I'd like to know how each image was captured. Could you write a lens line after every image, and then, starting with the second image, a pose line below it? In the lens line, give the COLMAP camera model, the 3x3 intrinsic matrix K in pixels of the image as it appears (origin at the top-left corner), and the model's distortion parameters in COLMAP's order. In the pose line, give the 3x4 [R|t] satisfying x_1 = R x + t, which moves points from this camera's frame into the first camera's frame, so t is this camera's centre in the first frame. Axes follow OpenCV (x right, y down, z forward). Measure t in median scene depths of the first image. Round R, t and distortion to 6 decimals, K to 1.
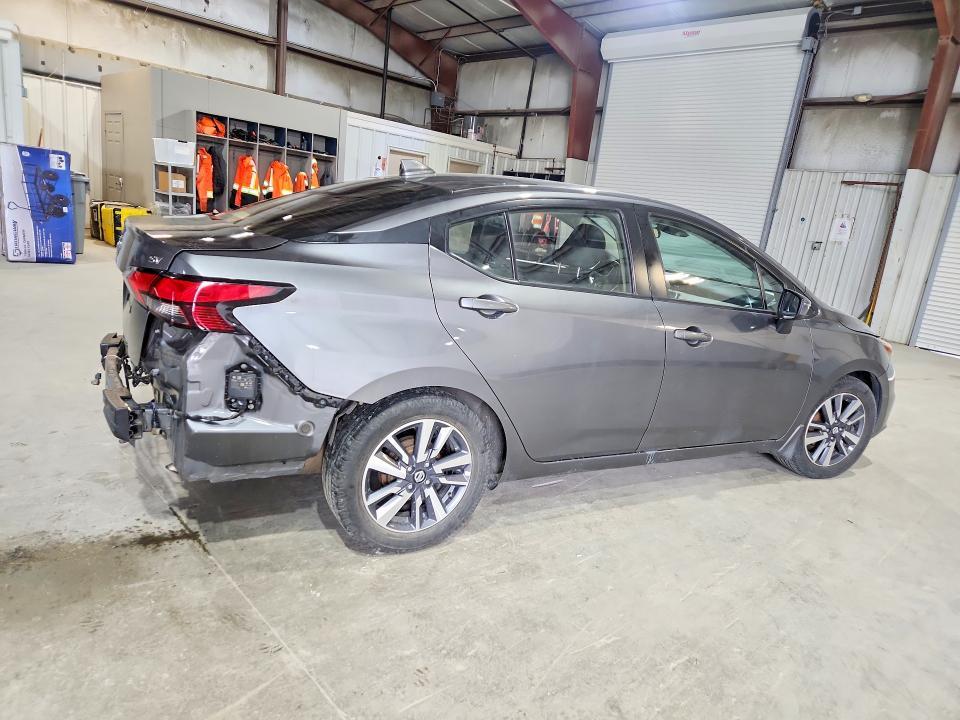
lens RADIAL K [[634.5, 0, 485.3], [0, 634.5, 358.6], [0, 0, 1]] dist [0.075291, -0.053157]
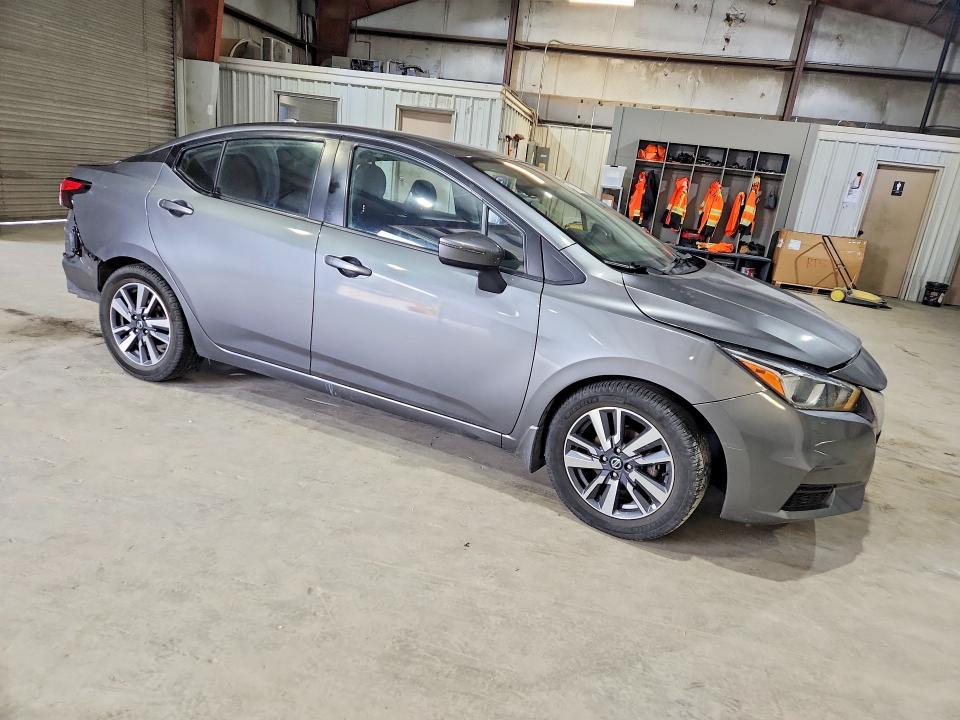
lens RADIAL K [[634.5, 0, 485.3], [0, 634.5, 358.6], [0, 0, 1]] dist [0.075291, -0.053157]
pose [[0.584966, 0.178374, -0.791200, 0.338534], [-0.236058, 0.970728, 0.044321, 0.002532], [0.775945, 0.160843, 0.609950, 0.163491]]
